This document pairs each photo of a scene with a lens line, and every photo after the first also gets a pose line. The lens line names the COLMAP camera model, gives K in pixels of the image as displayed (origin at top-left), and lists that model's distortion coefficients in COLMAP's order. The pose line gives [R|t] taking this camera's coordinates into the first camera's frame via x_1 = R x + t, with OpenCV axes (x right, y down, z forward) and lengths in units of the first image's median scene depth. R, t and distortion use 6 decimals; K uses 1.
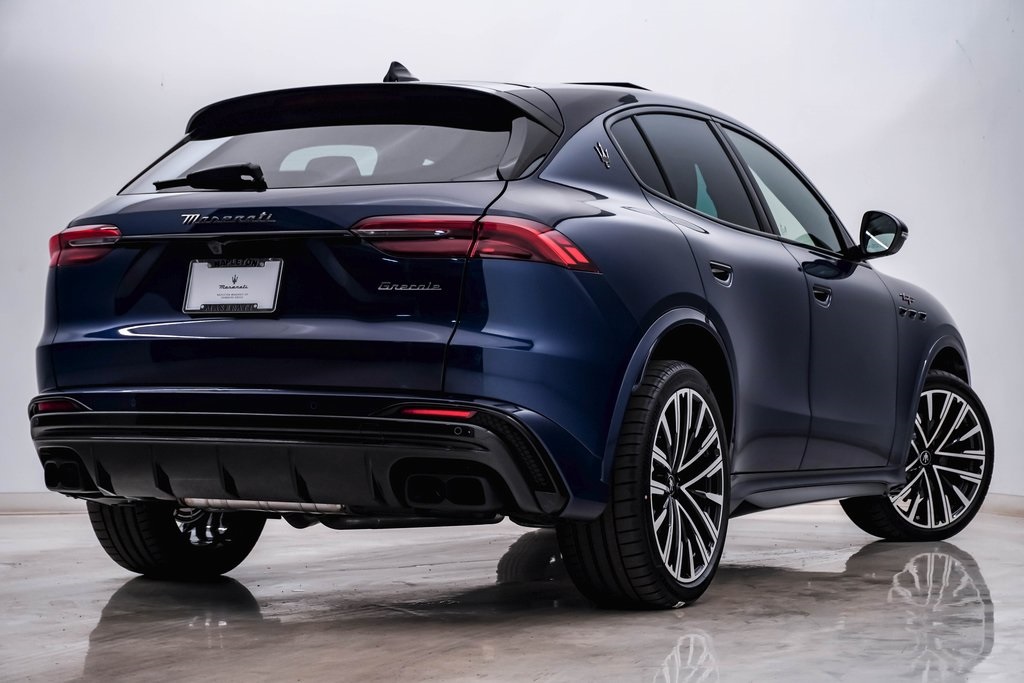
lens RADIAL K [[2190.6, 0, 512.0], [0, 2190.6, 341.5], [0, 0, 1]] dist [0.036294, 0.265634]
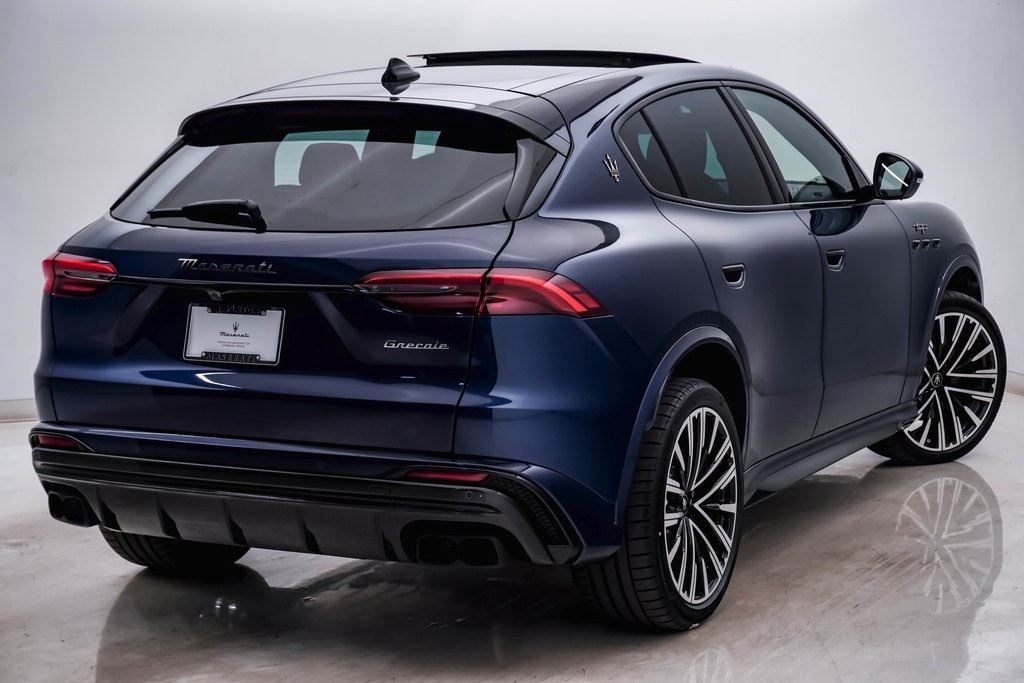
lens RADIAL K [[2190.6, 0, 512.0], [0, 2190.6, 341.5], [0, 0, 1]] dist [0.036294, 0.265634]
pose [[0.999862, -0.016636, 0.000112, -0.003888], [0.016455, 0.989955, 0.140420, -0.147095], [-0.002447, -0.140398, 0.990092, 0.033788]]
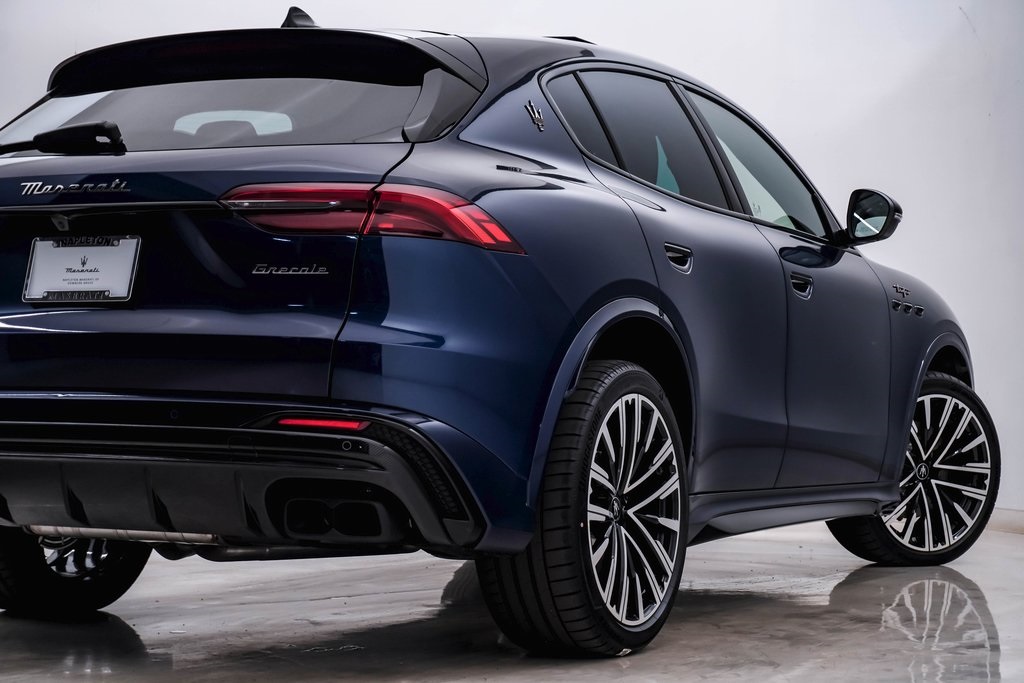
lens RADIAL K [[2190.6, 0, 512.0], [0, 2190.6, 341.5], [0, 0, 1]] dist [0.036294, 0.265634]
pose [[0.999997, 0.001458, -0.002203, 0.034715], [-0.001459, 0.999999, -0.000328, 0.001809], [0.002202, 0.000331, 0.999998, 0.161835]]
